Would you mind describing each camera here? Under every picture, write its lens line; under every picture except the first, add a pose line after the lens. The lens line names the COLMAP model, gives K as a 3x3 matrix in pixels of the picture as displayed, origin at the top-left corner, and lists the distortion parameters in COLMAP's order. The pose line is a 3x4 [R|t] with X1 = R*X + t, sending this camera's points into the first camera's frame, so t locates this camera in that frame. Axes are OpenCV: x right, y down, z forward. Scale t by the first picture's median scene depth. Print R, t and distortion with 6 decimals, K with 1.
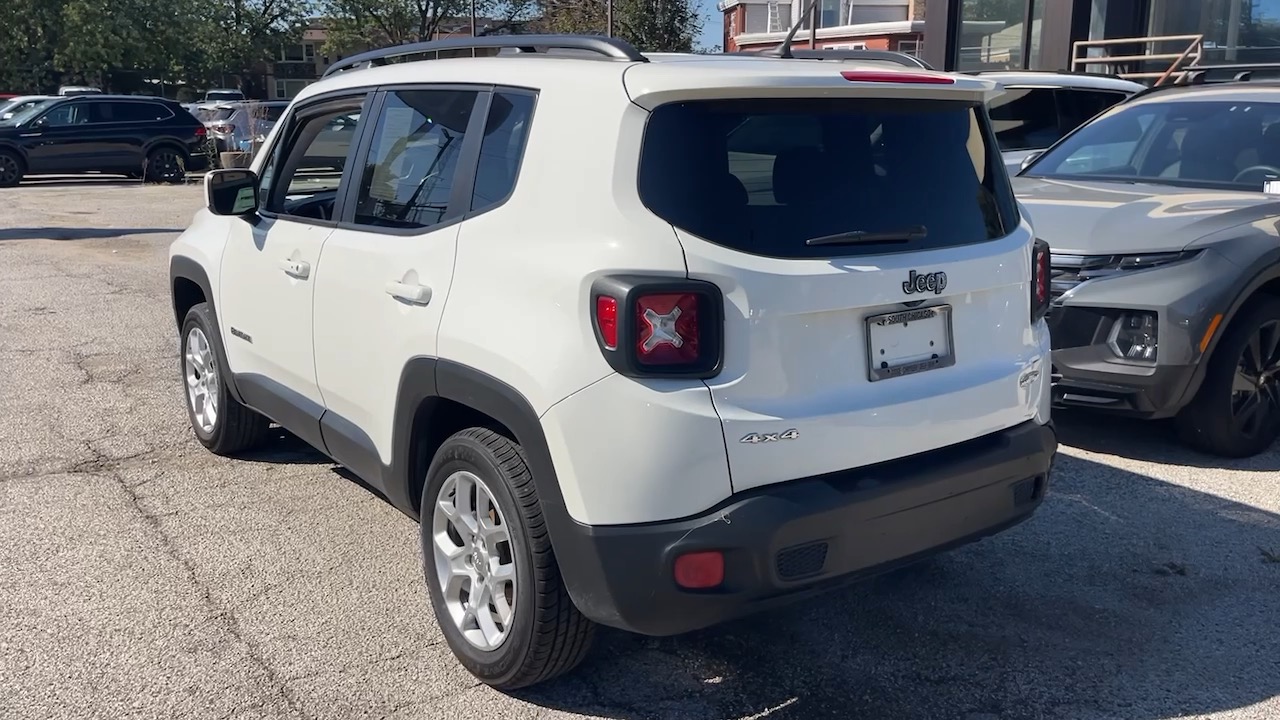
lens RADIAL K [[1112.1, 0, 640.0], [0, 1112.1, 360.0], [0, 0, 1]] dist [0.058789, -0.058855]
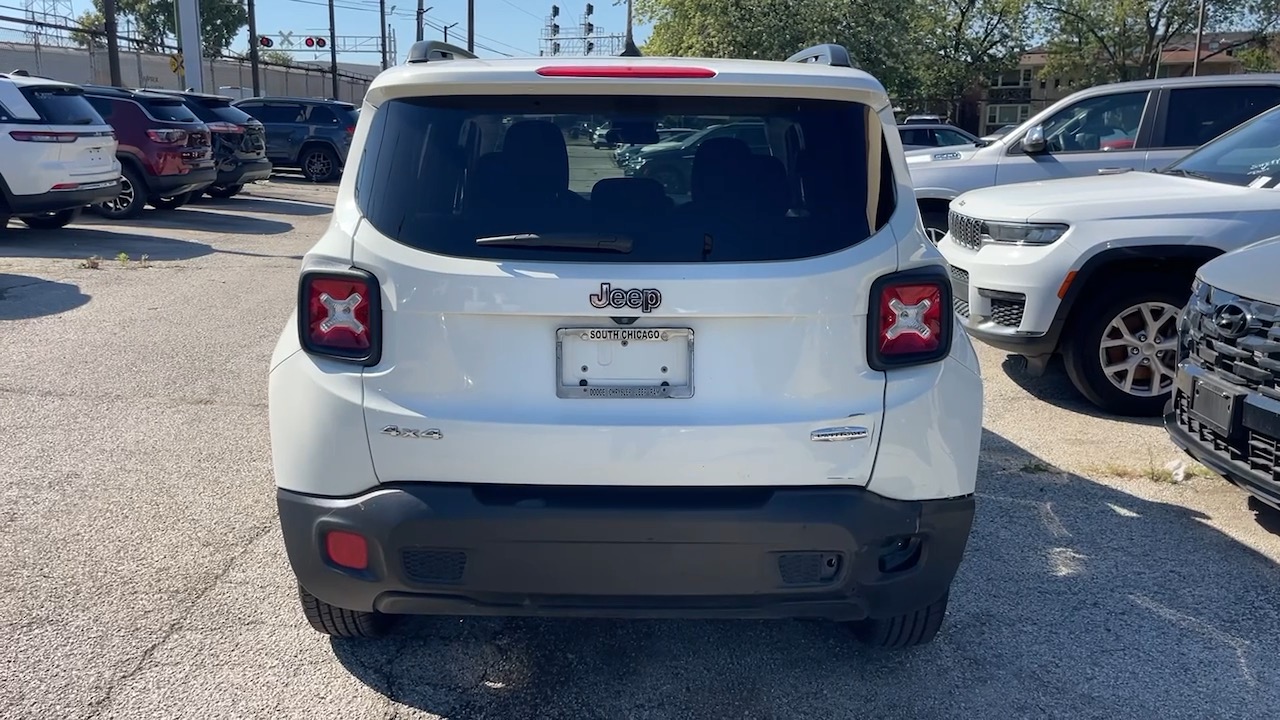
lens RADIAL K [[1112.1, 0, 640.0], [0, 1112.1, 360.0], [0, 0, 1]] dist [0.058789, -0.058855]
pose [[0.810957, 0.119201, -0.572835, 0.516203], [-0.131883, 0.991073, 0.019527, -0.025438], [0.570049, 0.059712, 0.819438, 0.178388]]
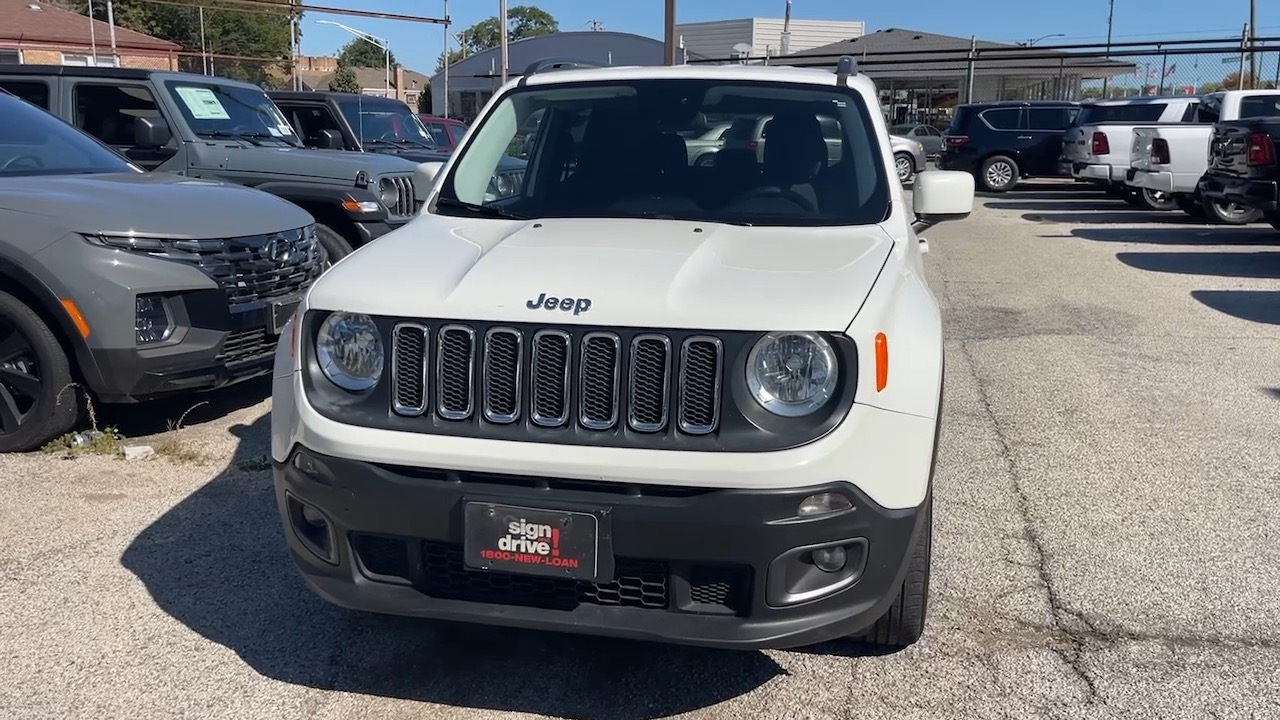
lens RADIAL K [[1112.1, 0, 640.0], [0, 1112.1, 360.0], [0, 0, 1]] dist [0.058789, -0.058855]
pose [[-0.668172, -0.164484, 0.725598, -0.885816], [0.147252, 0.926728, 0.345675, -0.379333], [-0.729290, 0.337816, -0.594993, 1.770938]]
